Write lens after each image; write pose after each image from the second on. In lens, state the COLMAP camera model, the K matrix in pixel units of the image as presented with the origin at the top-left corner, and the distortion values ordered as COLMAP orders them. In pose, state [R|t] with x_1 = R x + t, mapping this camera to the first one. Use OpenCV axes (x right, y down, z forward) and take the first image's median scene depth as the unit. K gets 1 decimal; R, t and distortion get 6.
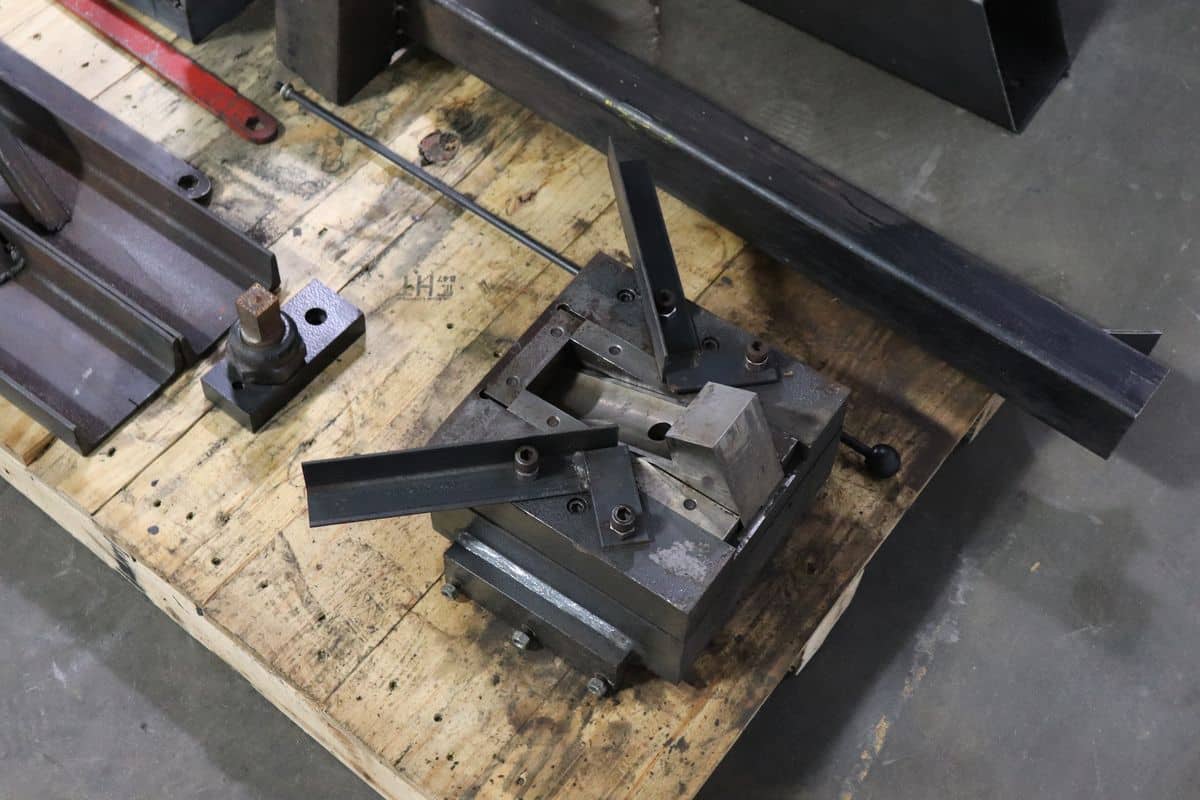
lens RADIAL K [[1553.9, 0, 600.0], [0, 1553.9, 400.0], [0, 0, 1]] dist [0.025869, 0.051188]
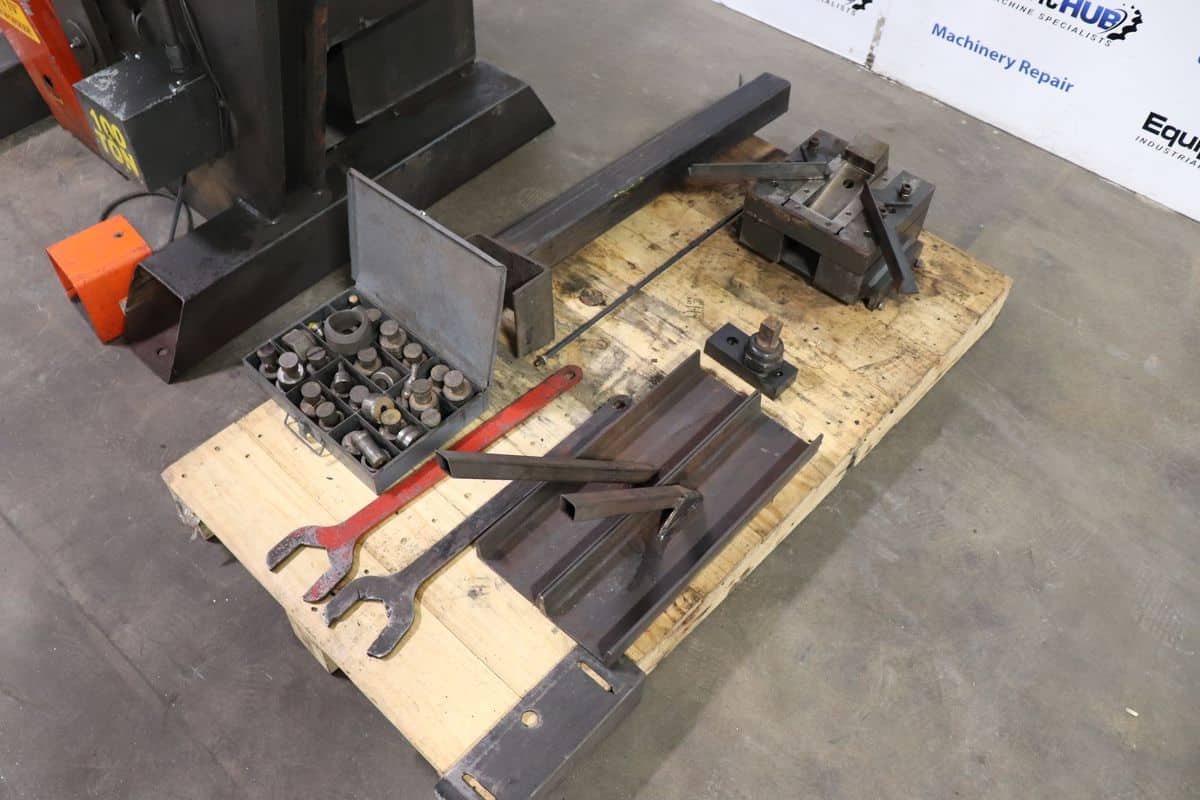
lens RADIAL K [[996.5, 0, 597.4], [0, 996.5, 384.8], [0, 0, 1]] dist [-0.112941, 0.002748]
pose [[0.086132, -0.781241, 0.618259, -0.887782], [0.794119, 0.428577, 0.430925, -0.611035], [-0.601628, 0.453855, 0.657313, 0.334255]]
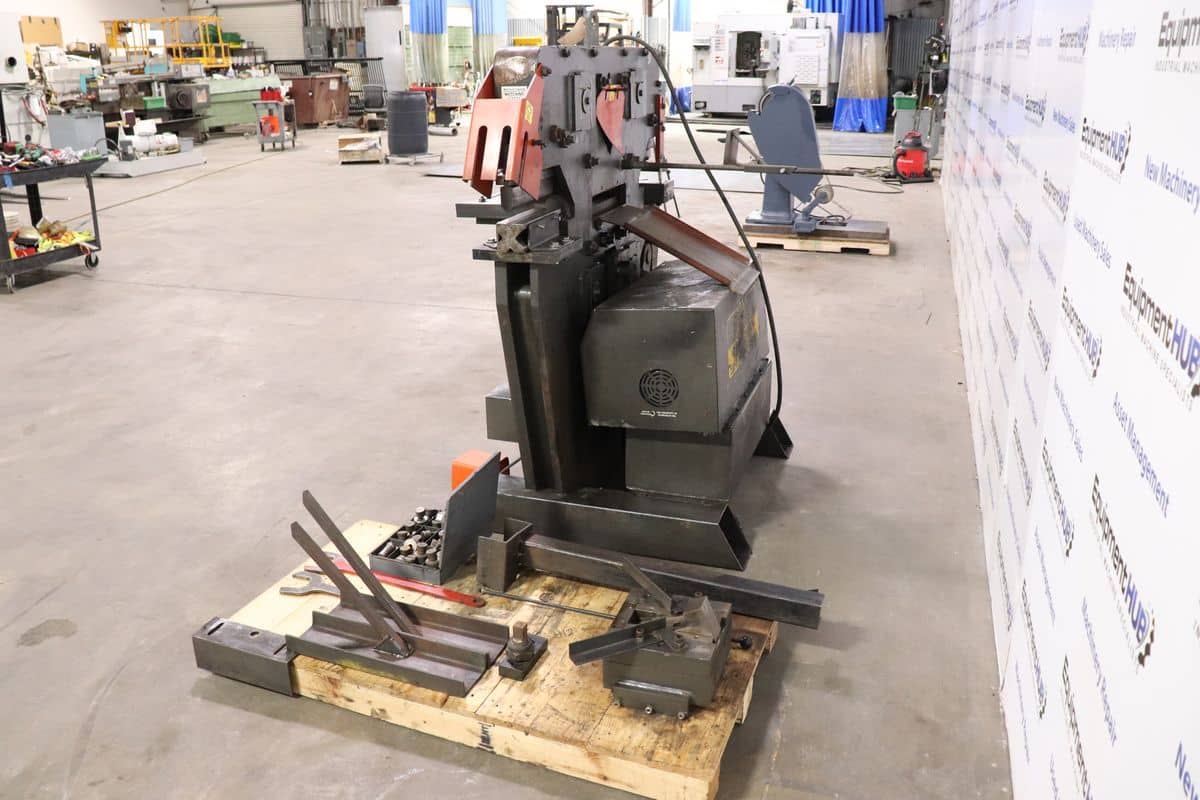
lens RADIAL K [[996.5, 0, 597.4], [0, 996.5, 384.8], [0, 0, 1]] dist [-0.112941, 0.002748]
pose [[0.959569, -0.124222, 0.252577, -0.417605], [0.250031, 0.788301, -0.562197, 0.542103], [-0.129270, 0.602620, 0.787489, -0.575819]]
